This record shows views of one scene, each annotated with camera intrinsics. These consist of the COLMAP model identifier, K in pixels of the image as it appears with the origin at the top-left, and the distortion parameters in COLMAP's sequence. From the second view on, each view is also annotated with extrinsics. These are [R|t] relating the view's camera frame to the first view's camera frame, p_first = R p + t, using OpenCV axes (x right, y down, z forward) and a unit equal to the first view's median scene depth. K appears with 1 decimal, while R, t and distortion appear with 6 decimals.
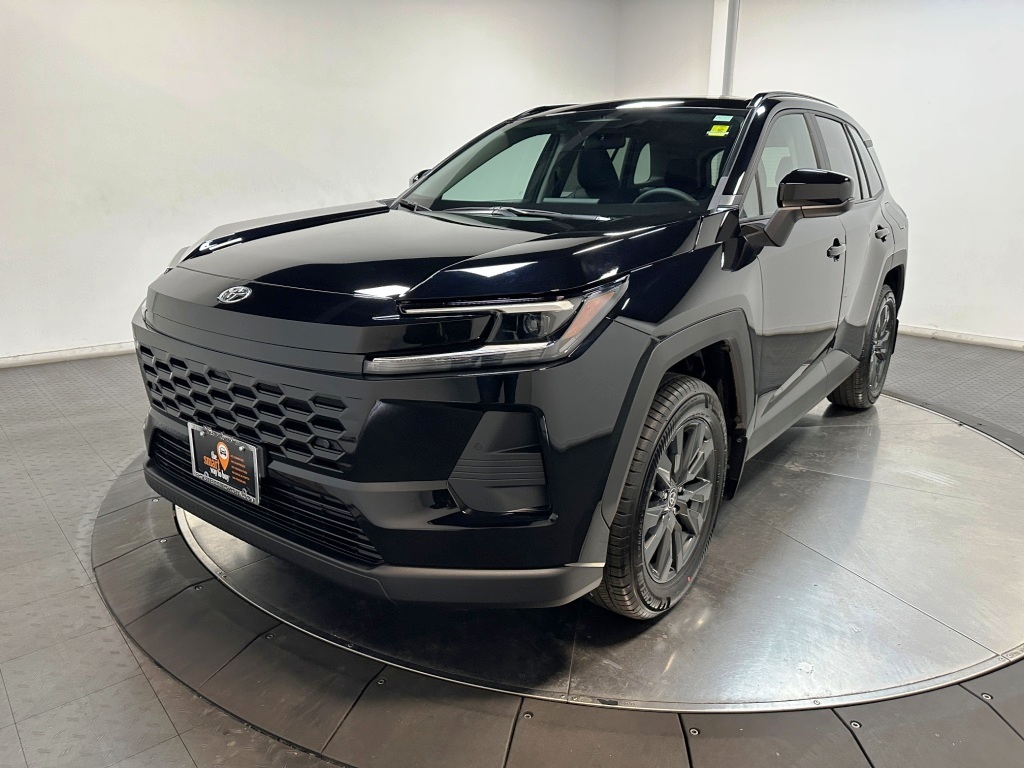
lens RADIAL K [[722.0, 0, 512.0], [0, 722.0, 384.0], [0, 0, 1]] dist [0.065492, -0.081962]
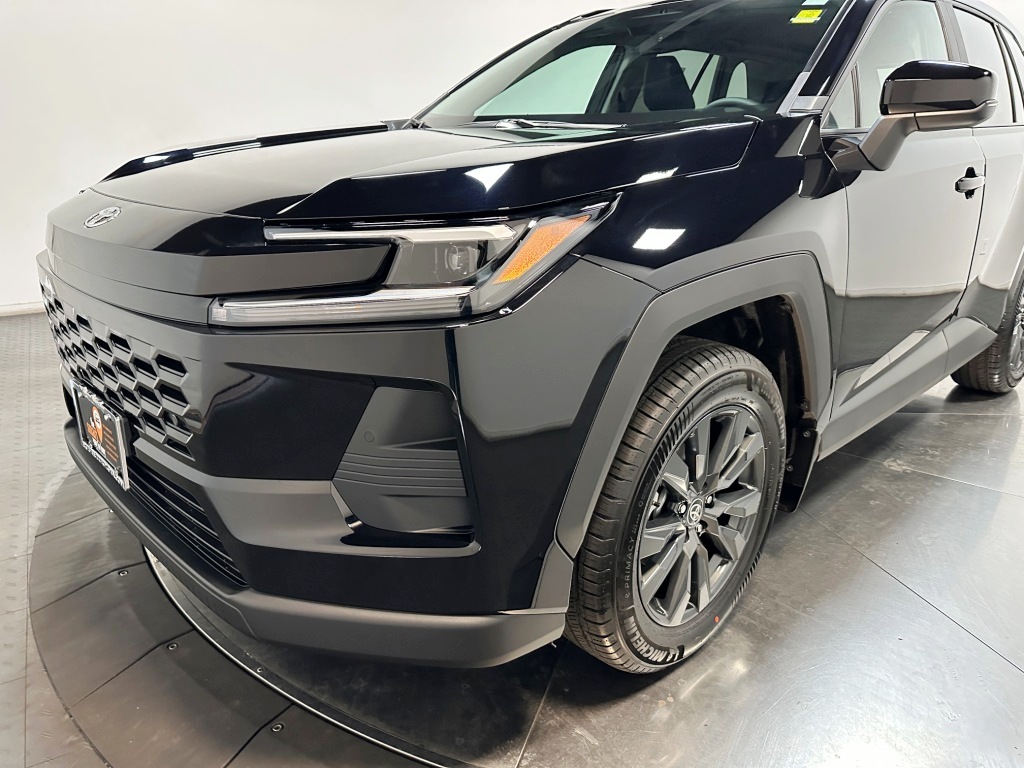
lens RADIAL K [[736.5, 0, 510.2], [0, 736.5, 376.6], [0, 0, 1]] dist [0.005584, -0.001890]
pose [[0.988193, 0.043529, -0.146904, 0.140390], [-0.036729, 0.998139, 0.048686, -0.007175], [0.148750, -0.042716, 0.987952, 0.248002]]
